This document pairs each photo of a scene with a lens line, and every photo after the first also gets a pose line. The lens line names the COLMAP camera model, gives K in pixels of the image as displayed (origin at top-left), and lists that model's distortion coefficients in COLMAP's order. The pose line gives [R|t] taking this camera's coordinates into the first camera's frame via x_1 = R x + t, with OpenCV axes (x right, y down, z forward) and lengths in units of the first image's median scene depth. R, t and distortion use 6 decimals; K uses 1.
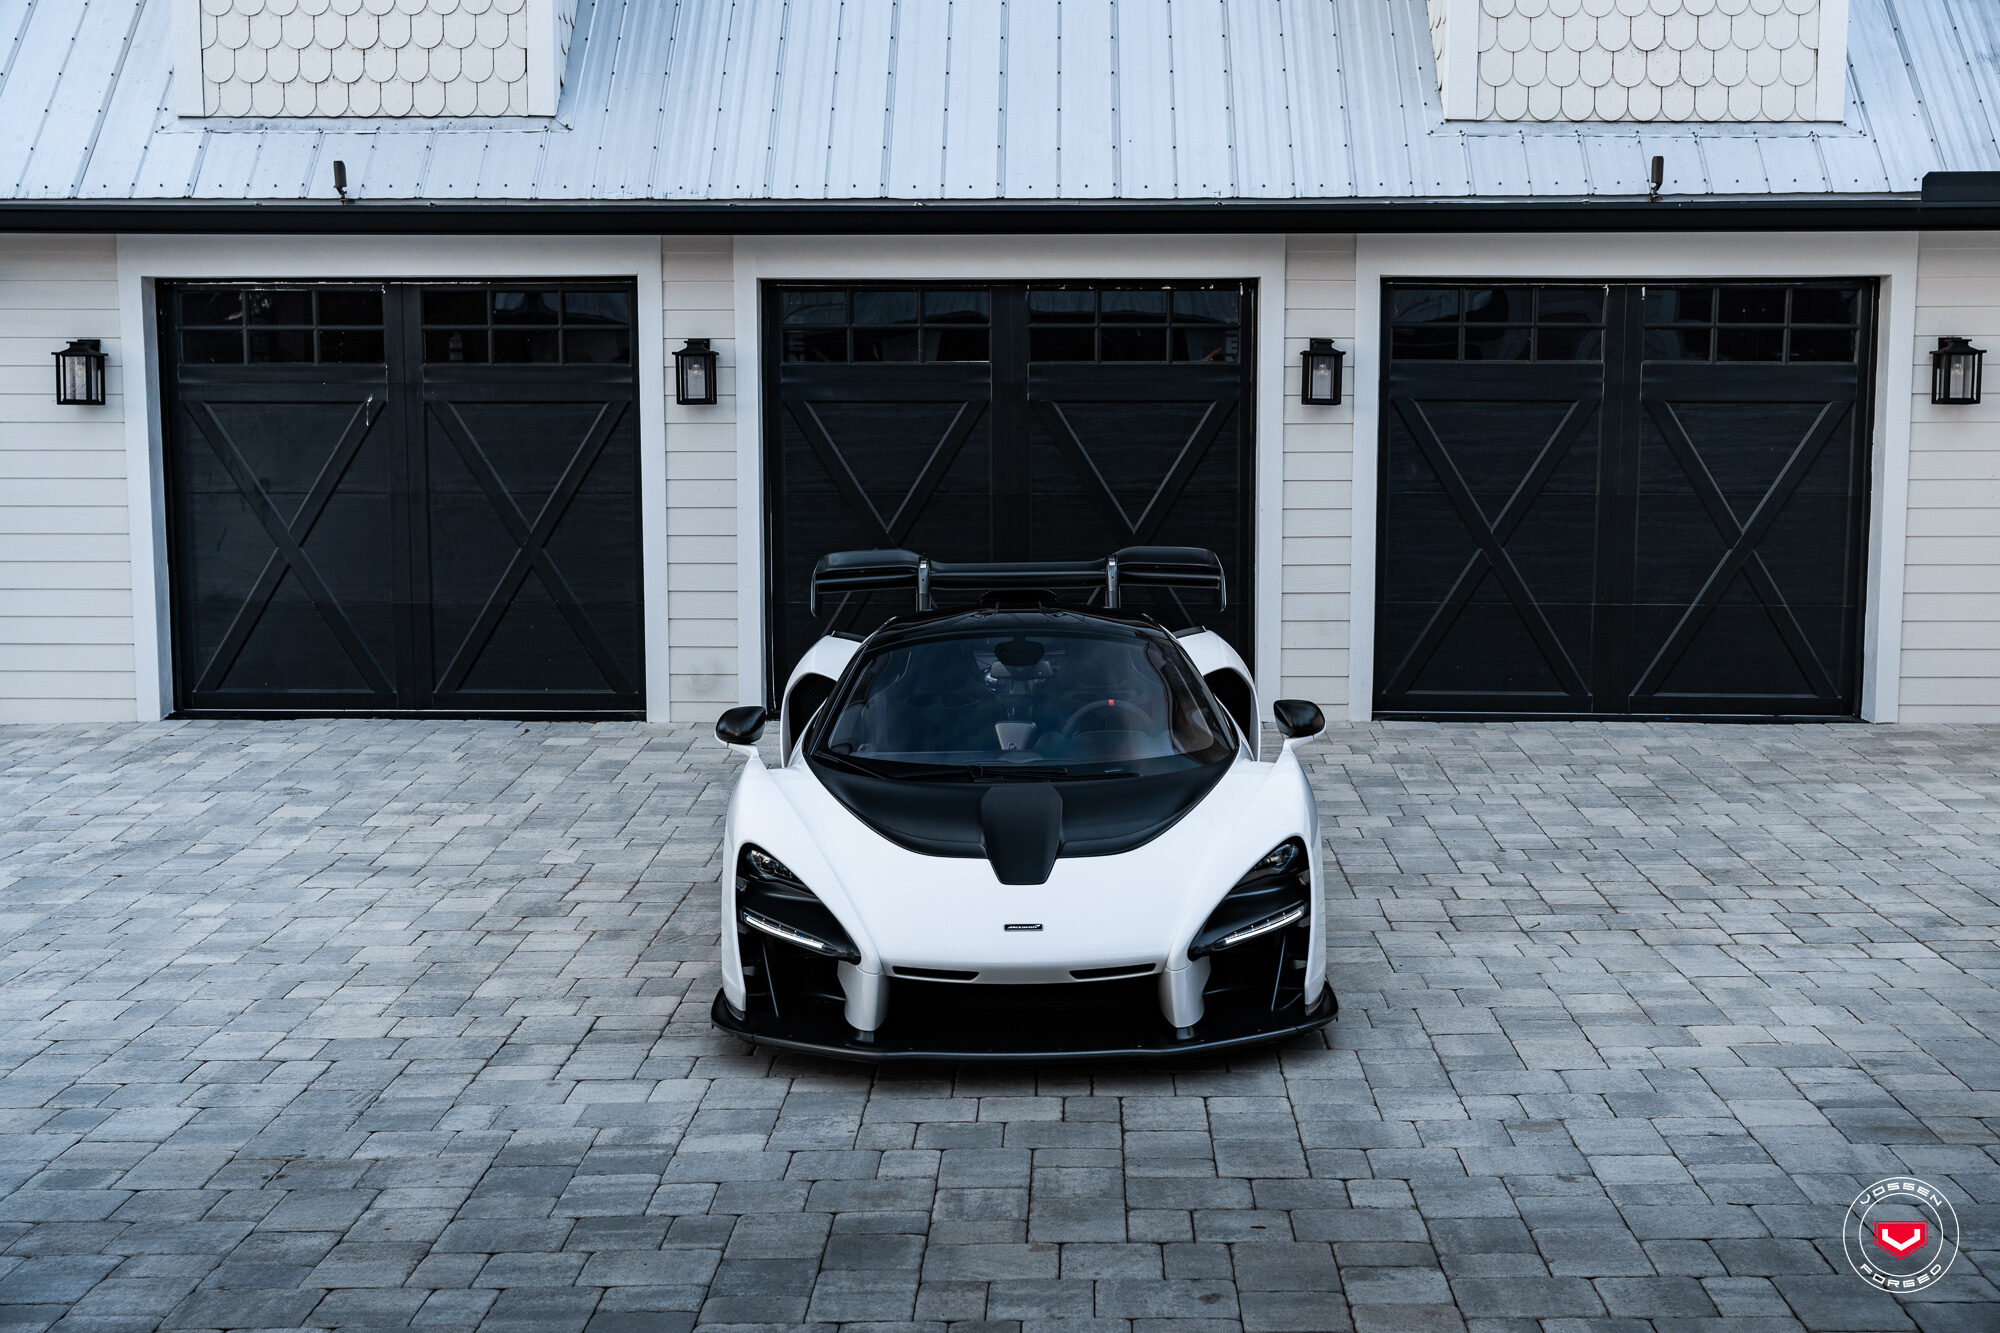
lens RADIAL K [[2471.0, 0, 989.9], [0, 2471.0, 664.9], [0, 0, 1]] dist [0.019912, 0.000000]
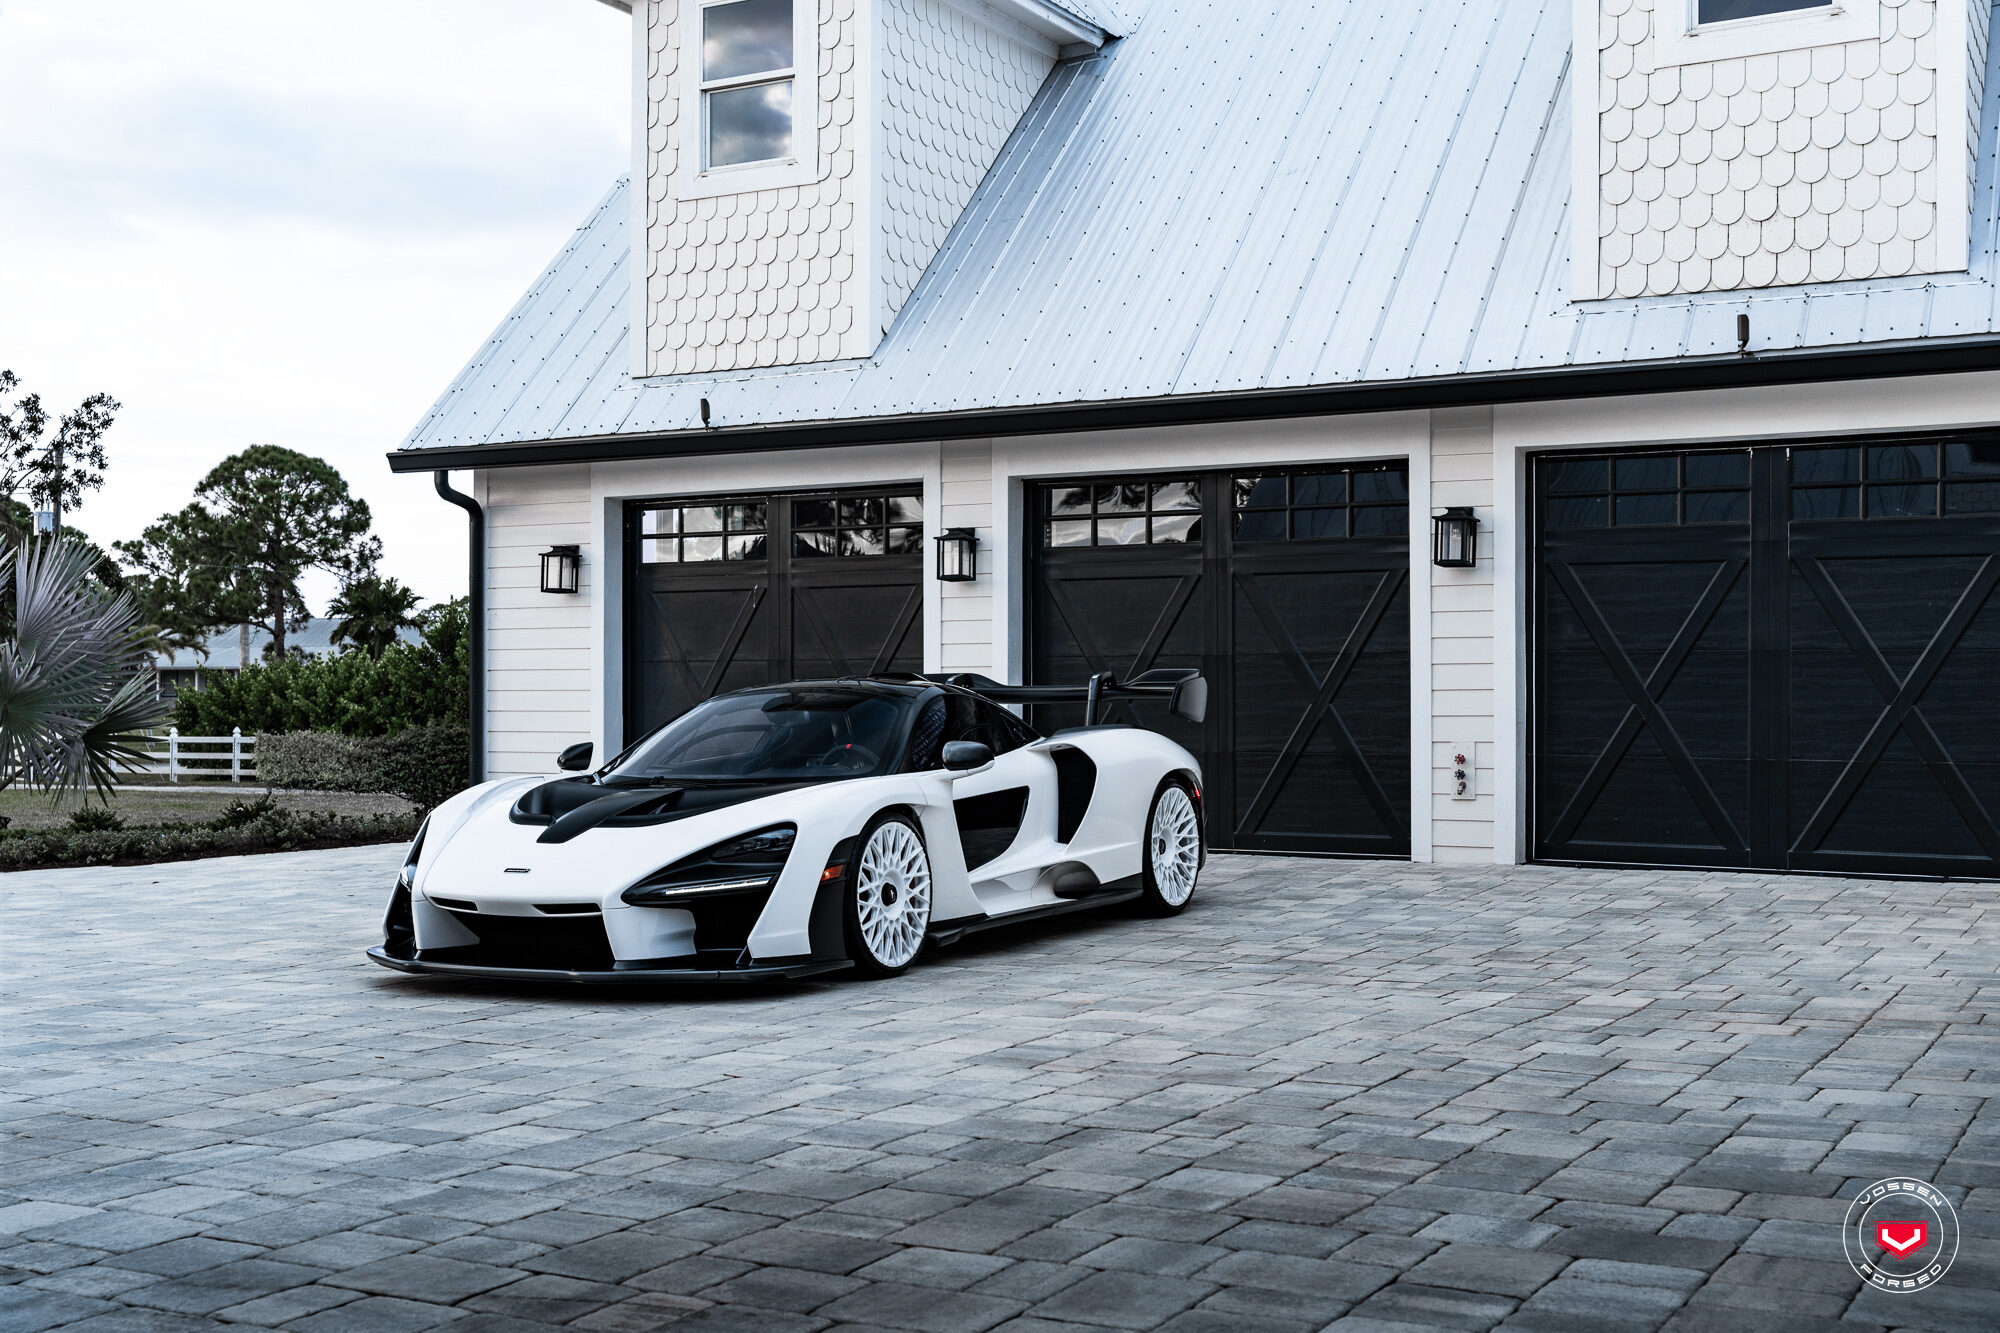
lens RADIAL K [[2200.9, 0, 993.5], [0, 2200.9, 672.7], [0, 0, 1]] dist [0.011350, 0.000000]
pose [[0.889239, -0.003193, -0.457433, 0.392224], [-0.057174, 0.991359, -0.118065, 0.066230], [0.453857, 0.131141, 0.881372, 0.061571]]
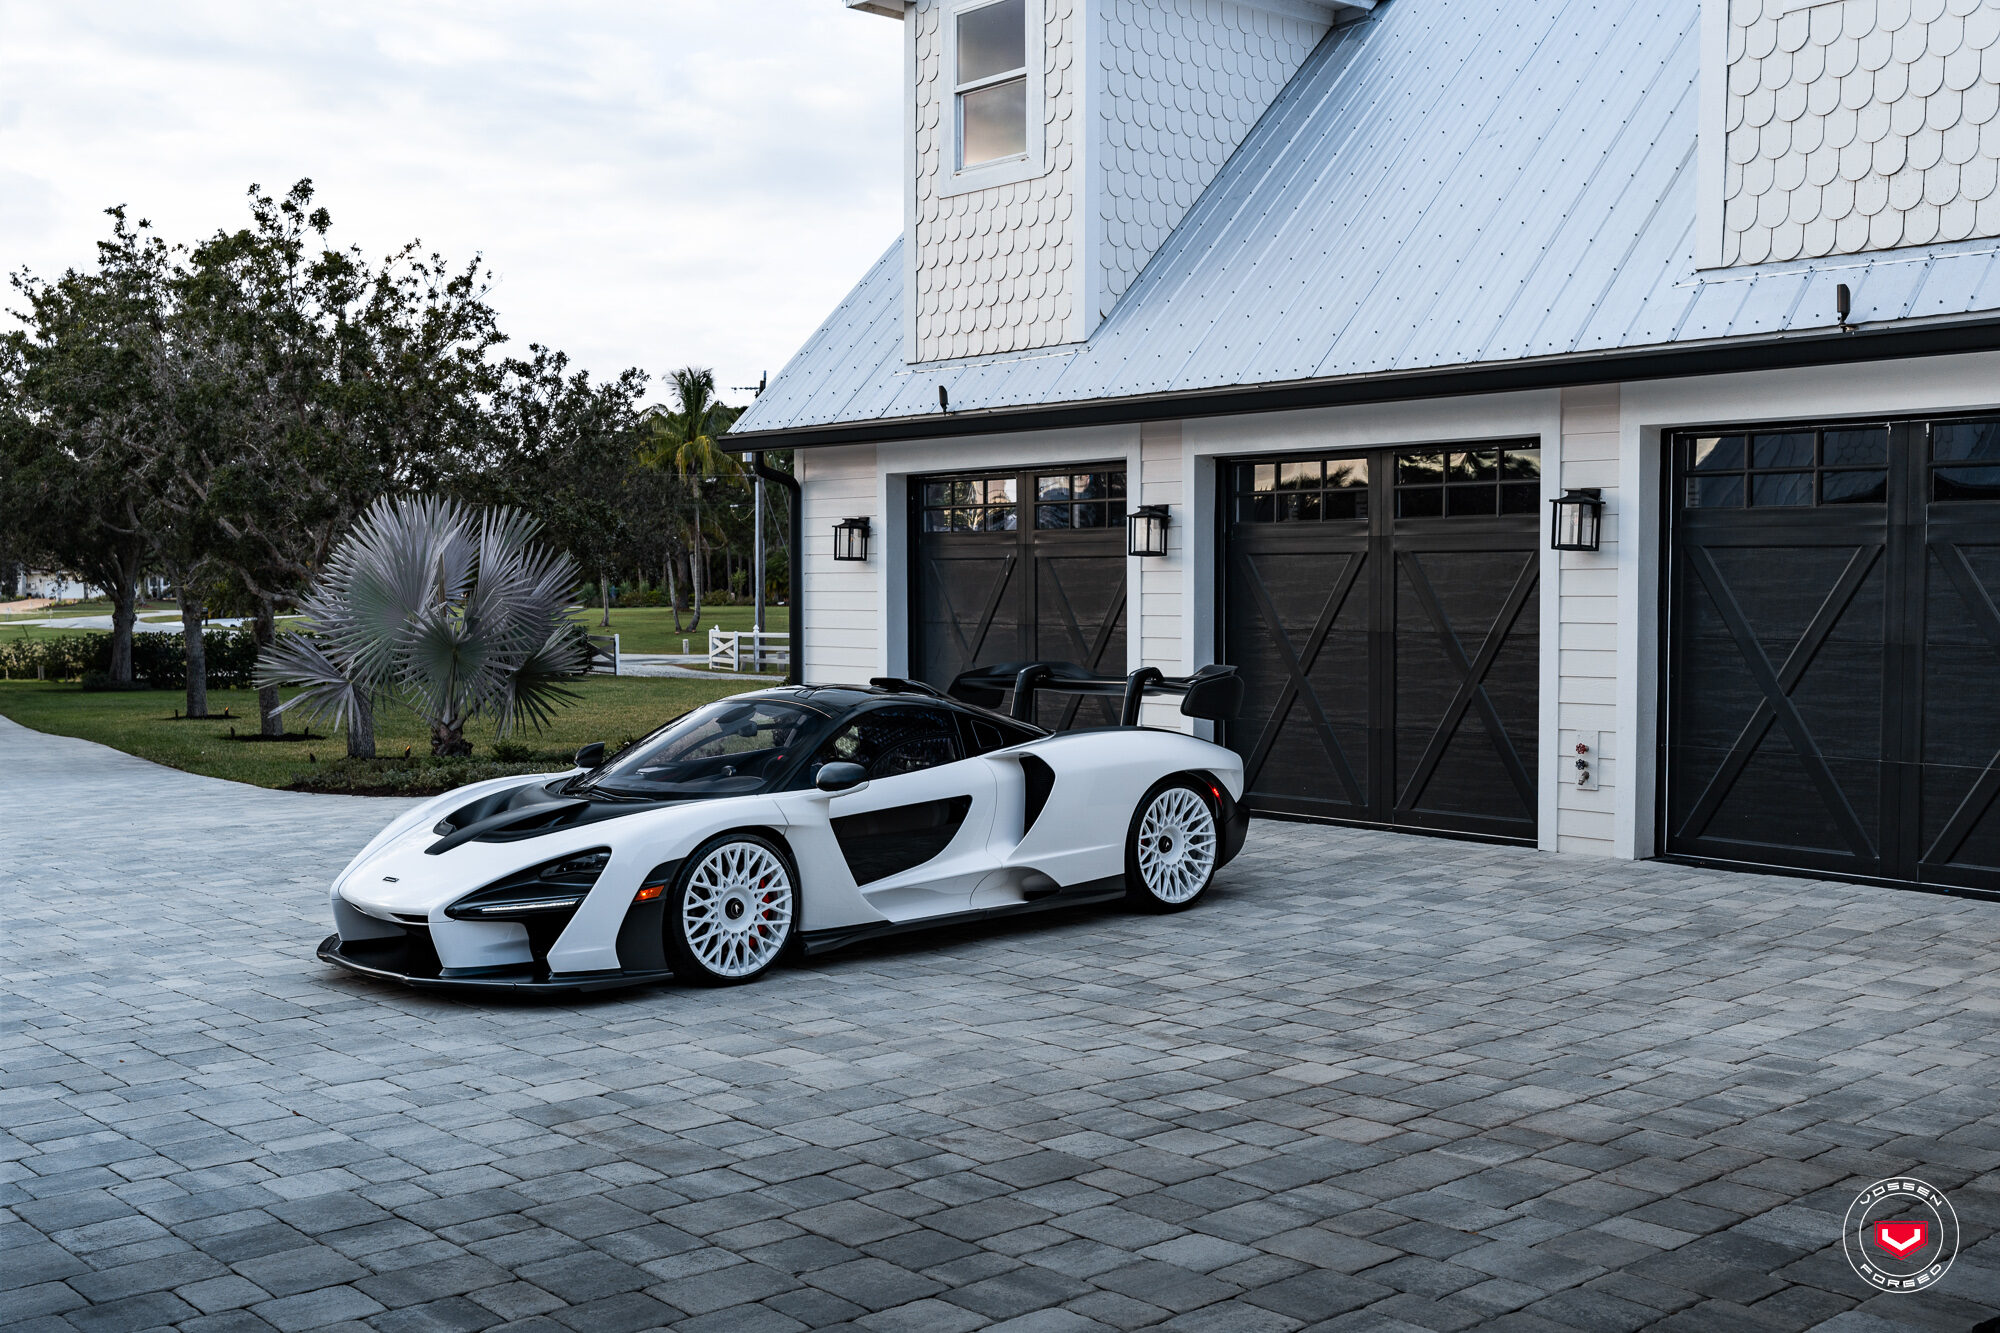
lens RADIAL K [[2020.4, 0, 1007.4], [0, 2020.4, 670.8], [0, 0, 1]] dist [0.015150, 0.000000]
pose [[0.693330, 0.032567, -0.719884, 0.582191], [-0.087026, 0.995451, -0.038783, 0.000075], [0.715346, 0.089538, 0.693010, 0.233183]]
